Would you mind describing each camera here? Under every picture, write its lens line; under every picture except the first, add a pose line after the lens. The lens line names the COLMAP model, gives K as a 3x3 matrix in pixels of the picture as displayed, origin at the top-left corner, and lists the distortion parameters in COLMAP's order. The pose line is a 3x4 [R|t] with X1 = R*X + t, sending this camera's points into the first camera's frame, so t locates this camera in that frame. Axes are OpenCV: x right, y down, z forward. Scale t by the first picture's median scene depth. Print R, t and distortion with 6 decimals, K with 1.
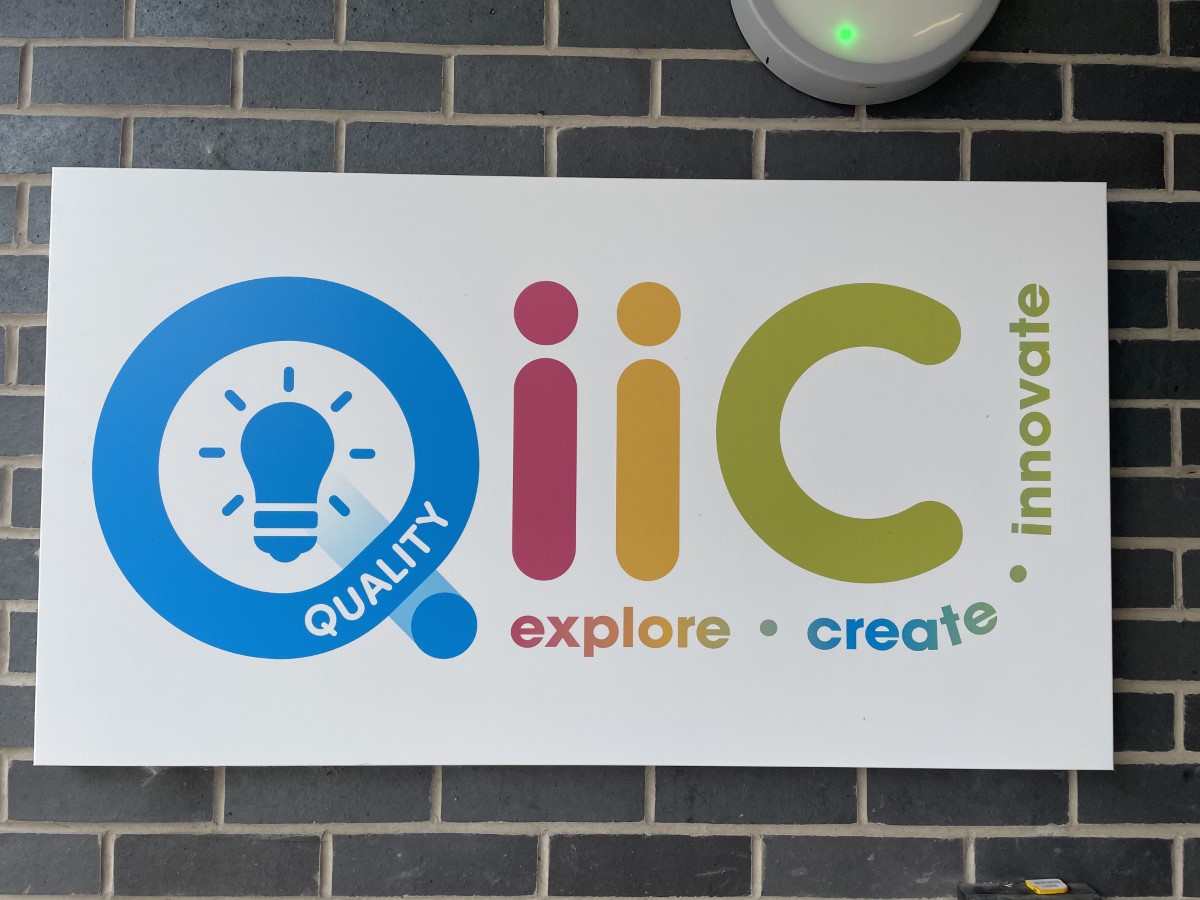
lens RADIAL K [[906.4, 0, 600.1], [0, 906.4, 455.2], [0, 0, 1]] dist [0.049663, -0.032632]
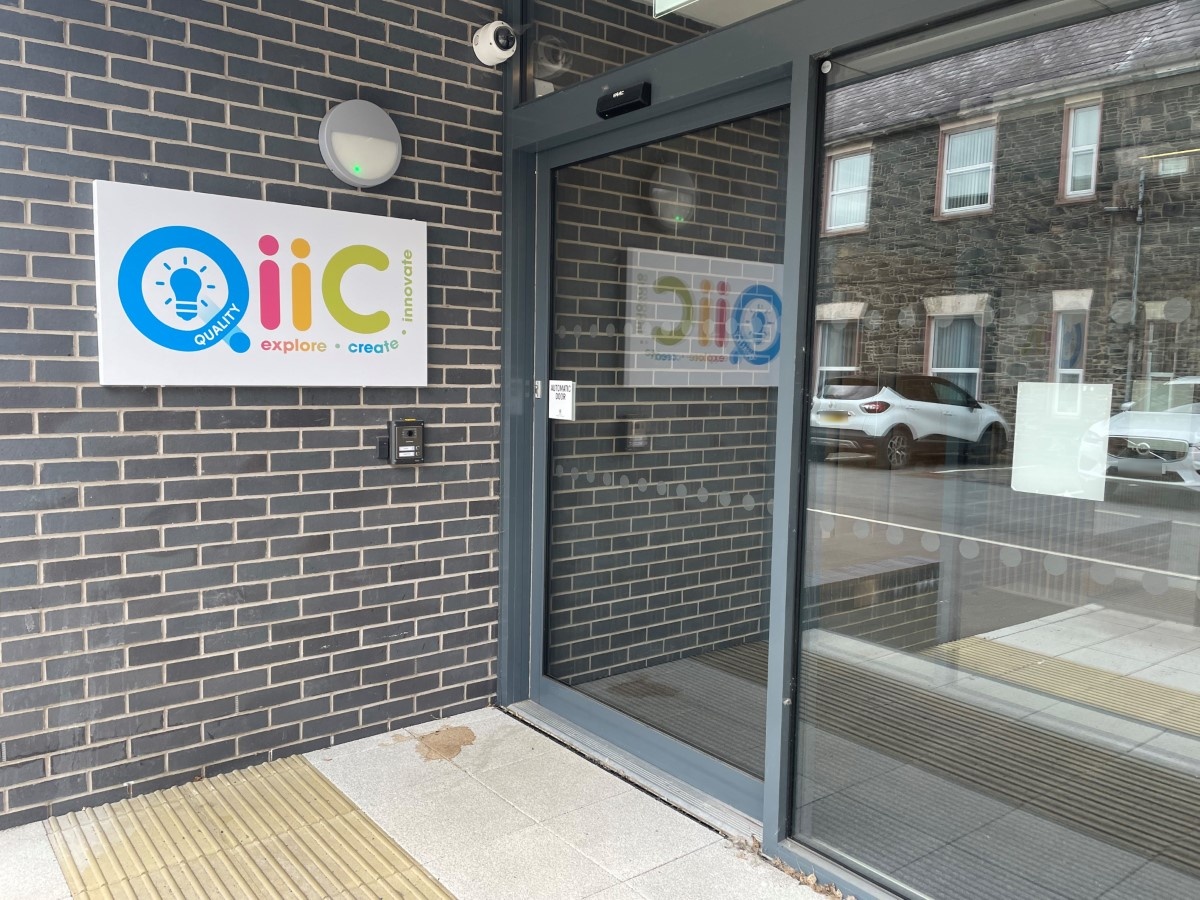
lens RADIAL K [[906.4, 0, 601.8], [0, 906.4, 452.0], [0, 0, 1]] dist [0.049663, -0.032632]
pose [[0.784764, -0.054040, 0.617434, -1.163174], [-0.033568, 0.991024, 0.129403, 0.107804], [-0.618885, -0.122277, 0.775906, -2.307945]]
